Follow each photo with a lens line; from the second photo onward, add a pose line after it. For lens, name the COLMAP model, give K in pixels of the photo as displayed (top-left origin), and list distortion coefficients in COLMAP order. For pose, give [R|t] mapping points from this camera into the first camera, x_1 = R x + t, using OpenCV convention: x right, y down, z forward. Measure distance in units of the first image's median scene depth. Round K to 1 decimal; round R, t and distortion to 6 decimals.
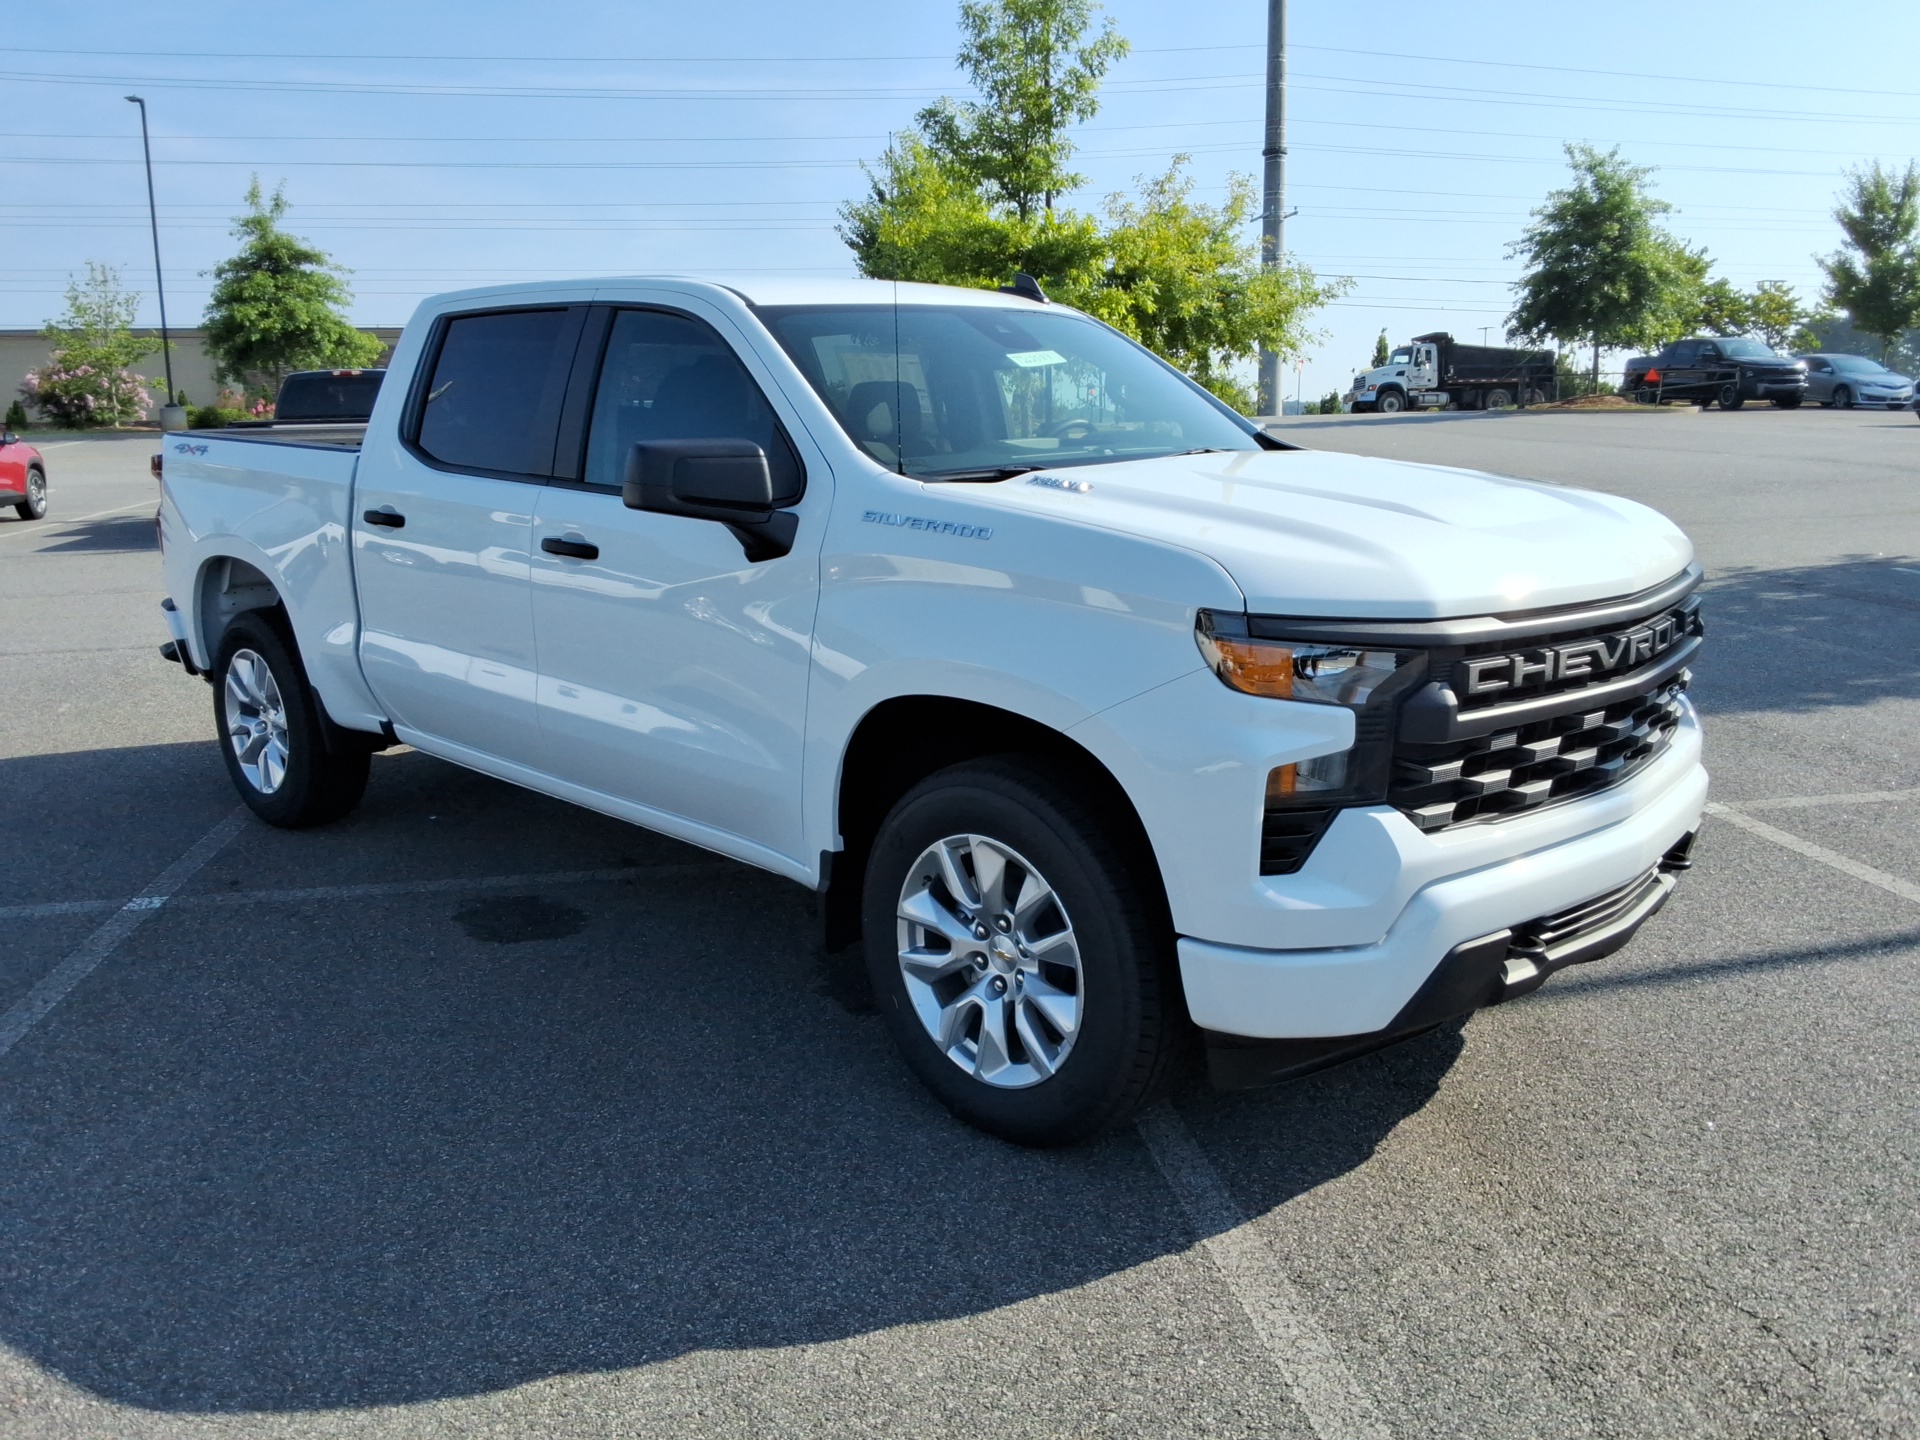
lens RADIAL K [[1551.9, 0, 967.9], [0, 1551.9, 713.1], [0, 0, 1]] dist [0.096124, -0.149949]
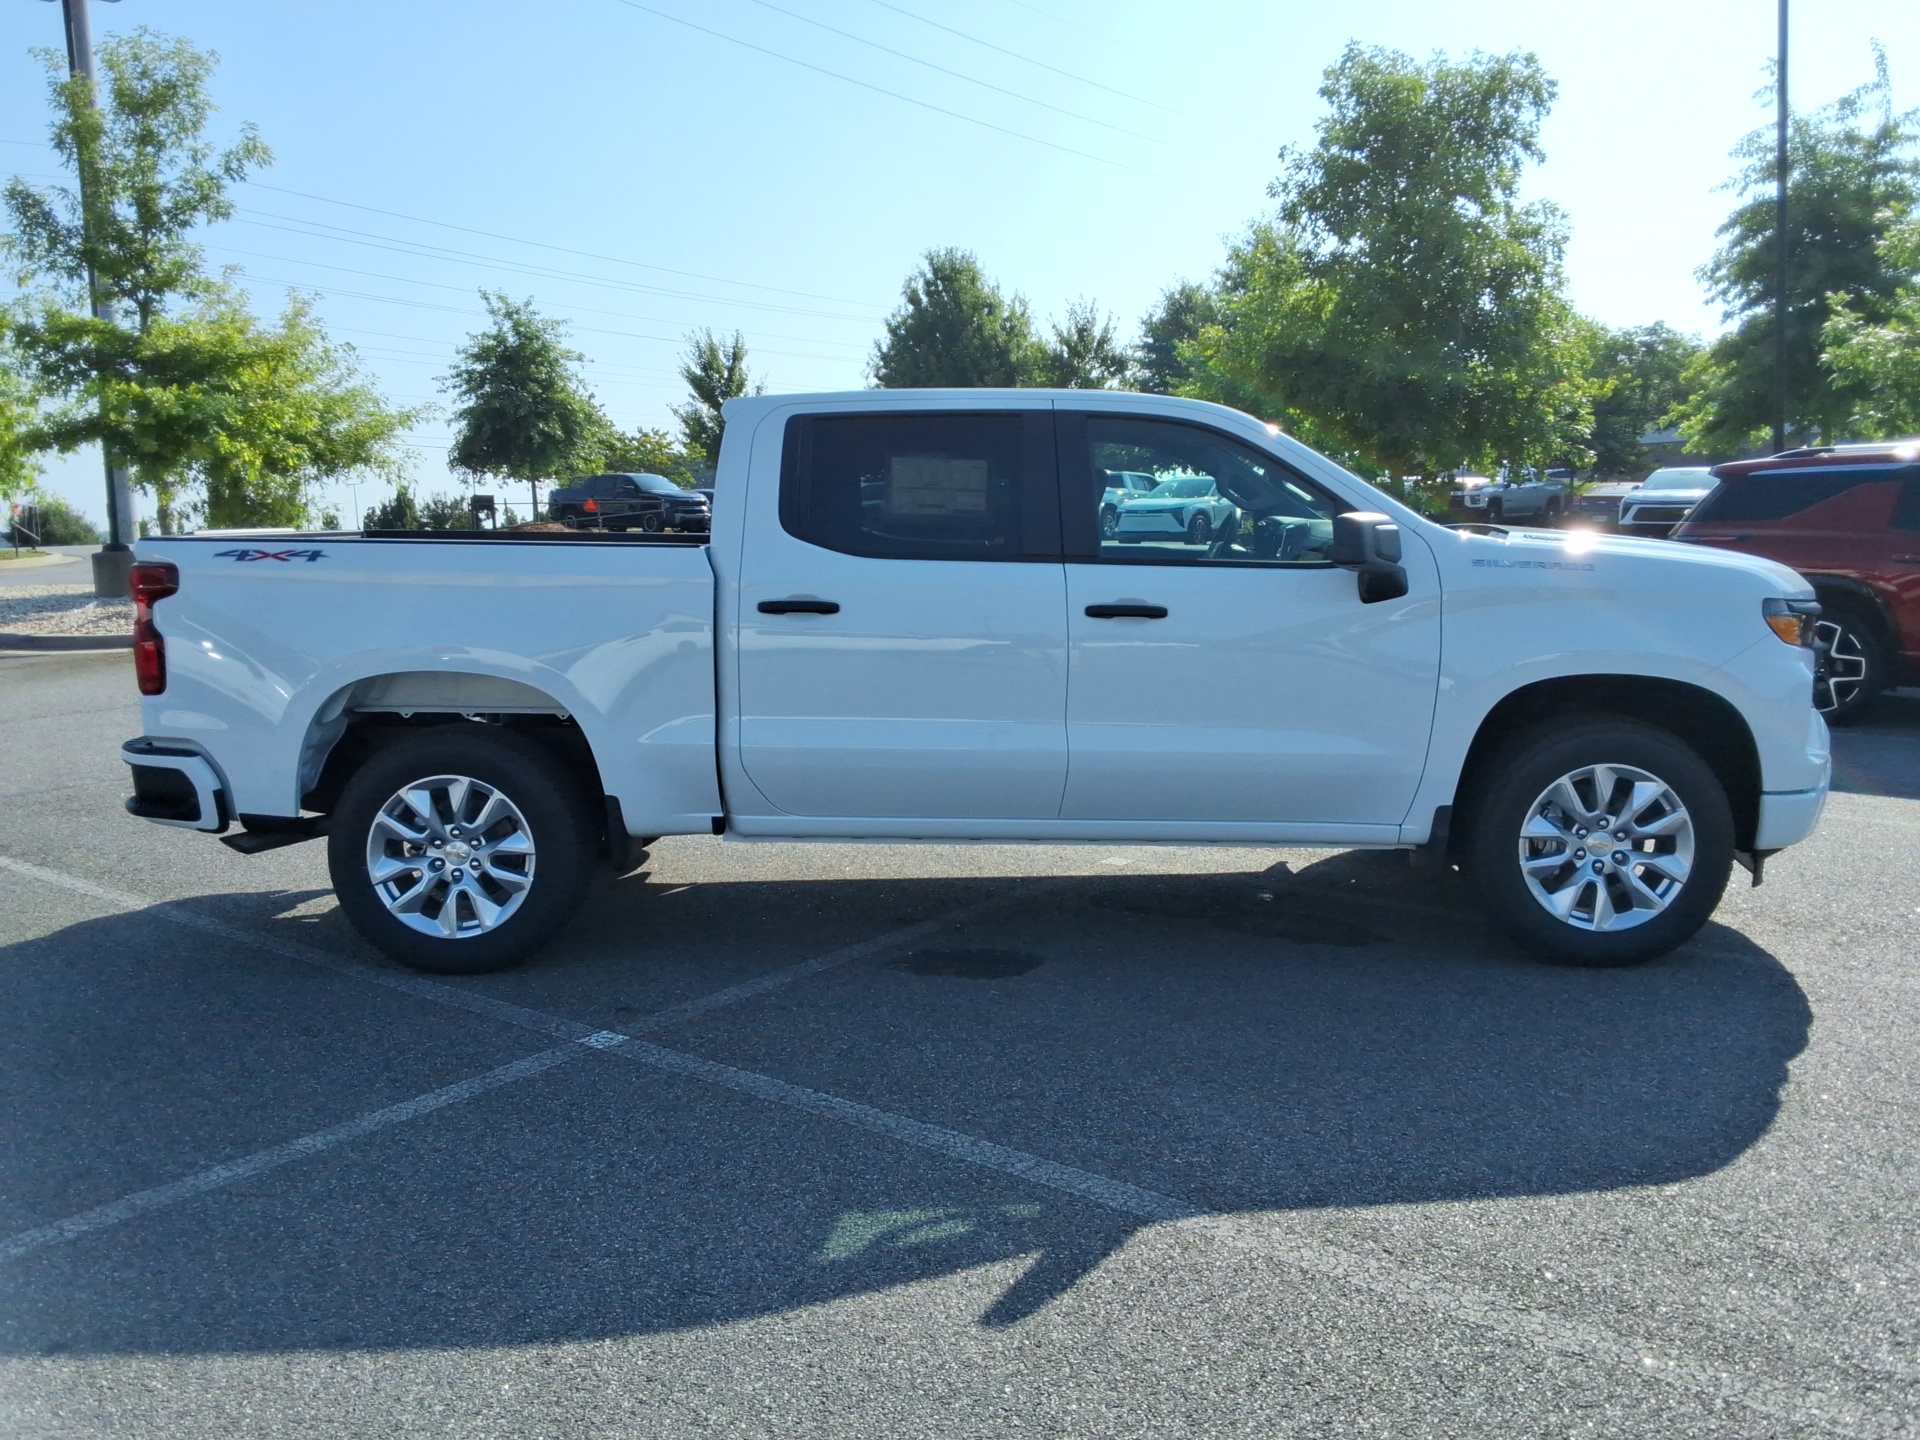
lens RADIAL K [[1551.9, 0, 971.3], [0, 1551.9, 730.2], [0, 0, 1]] dist [0.096124, -0.149949]
pose [[0.738300, -0.091279, 0.668268, -0.115232], [0.138479, 0.990207, -0.017739, -0.001047], [-0.660104, 0.105637, 0.743709, 0.020543]]
